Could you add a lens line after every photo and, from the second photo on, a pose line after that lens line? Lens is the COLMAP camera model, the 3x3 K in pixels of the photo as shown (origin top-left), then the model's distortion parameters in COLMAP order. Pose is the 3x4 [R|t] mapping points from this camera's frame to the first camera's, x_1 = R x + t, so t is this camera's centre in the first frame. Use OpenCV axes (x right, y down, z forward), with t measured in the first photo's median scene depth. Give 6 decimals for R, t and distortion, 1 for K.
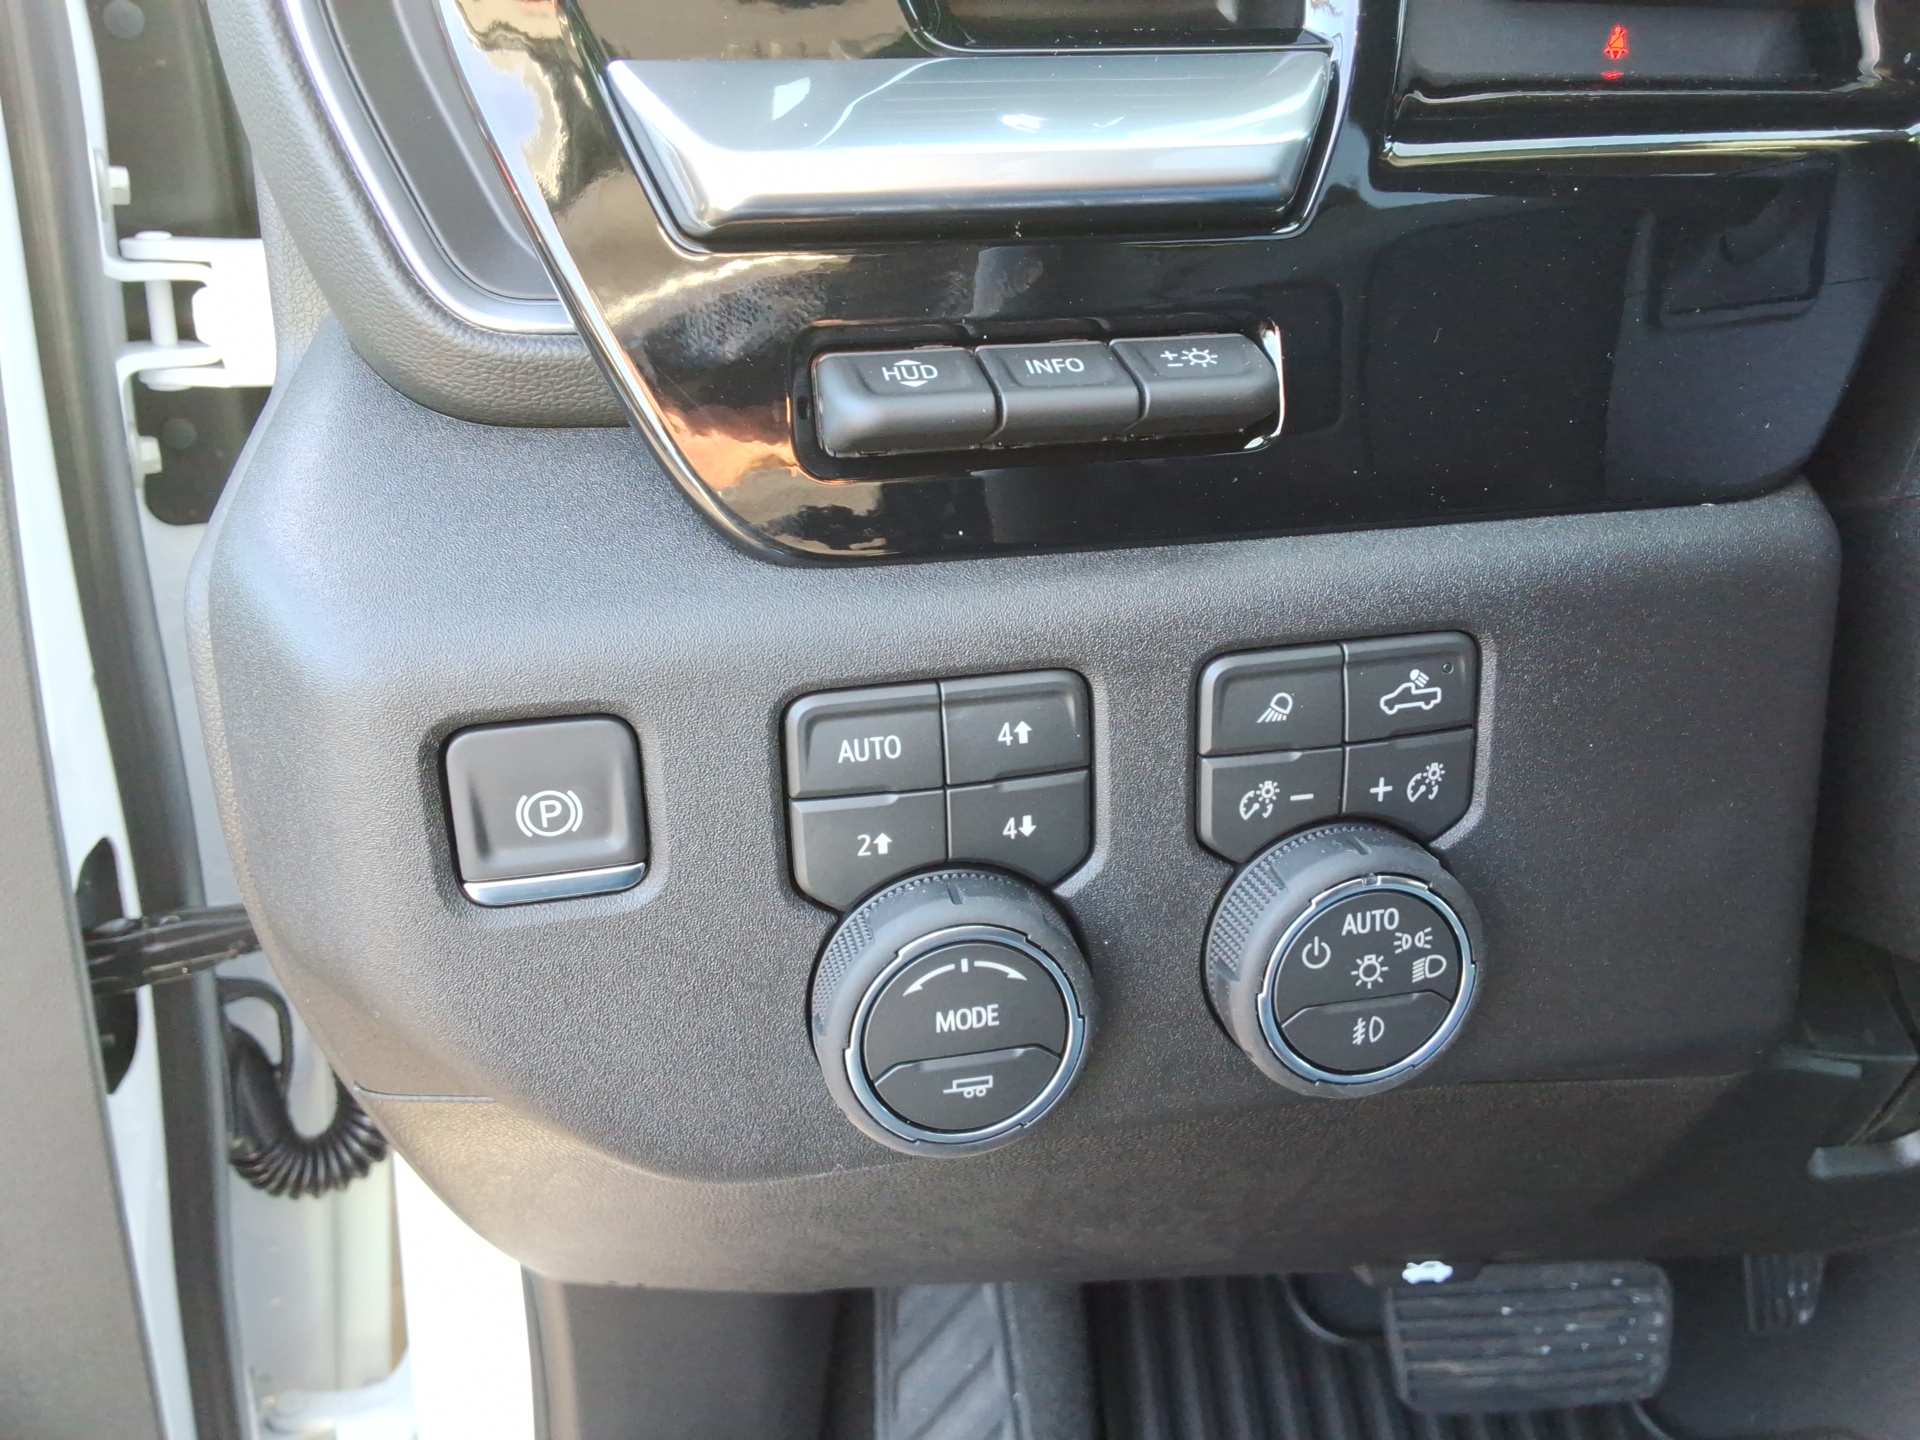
lens RADIAL K [[1528.3, 0, 971.4], [0, 1528.3, 724.5], [0, 0, 1]] dist [0.115054, -0.181870]
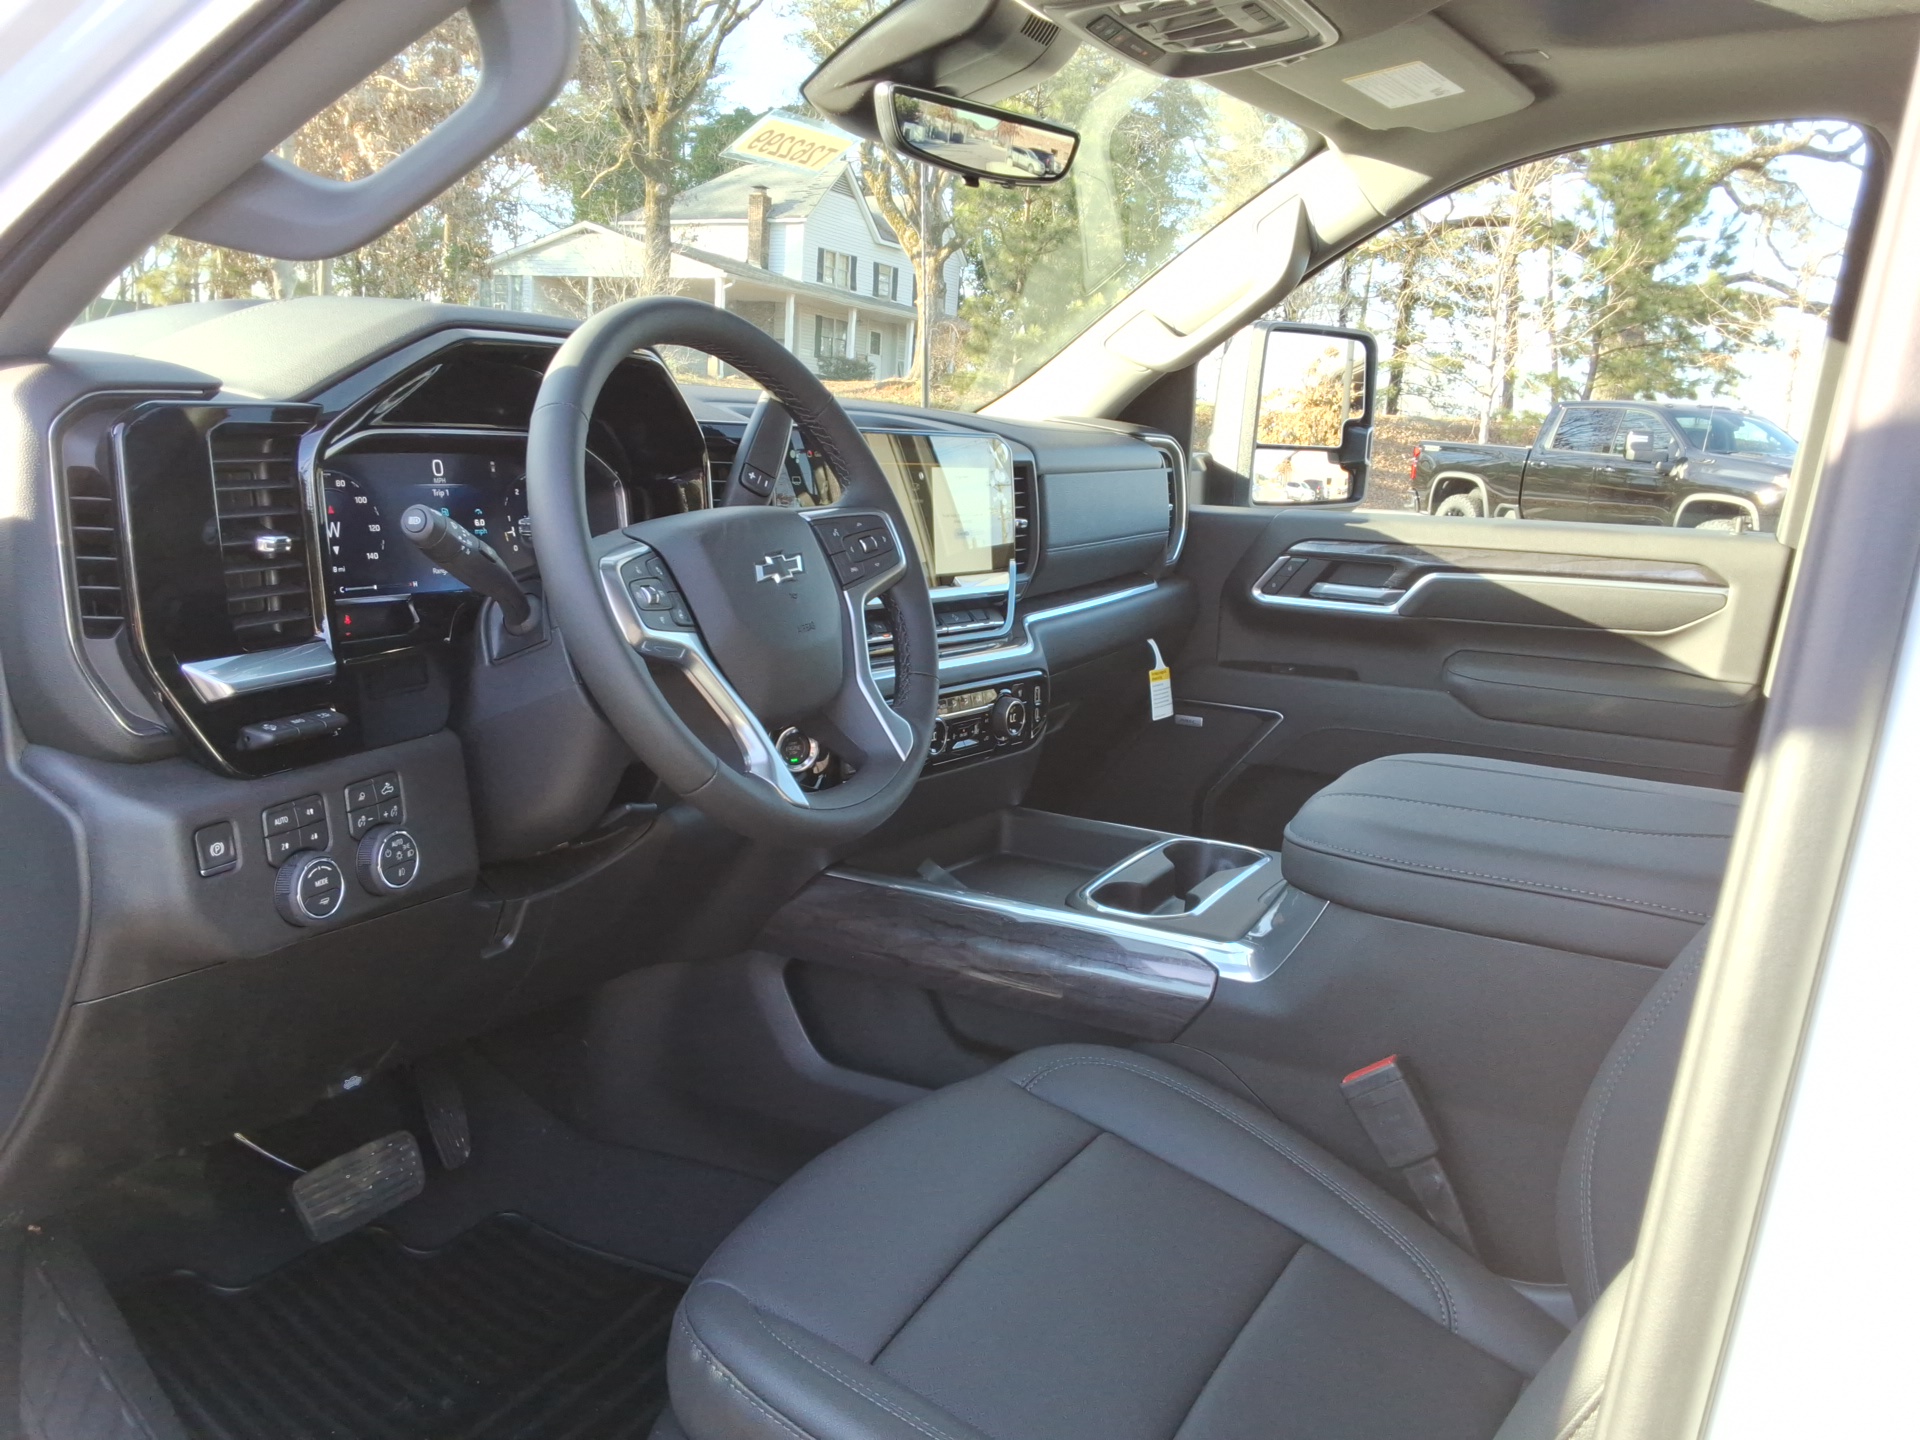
lens RADIAL K [[1525.9, 0, 1007.3], [0, 1525.9, 721.7], [0, 0, 1]] dist [0.118127, -0.167938]
pose [[0.516806, -0.139049, 0.844735, -2.292268], [0.324039, 0.945081, -0.042680, 0.516886], [-0.792408, 0.295784, 0.533481, -2.522212]]
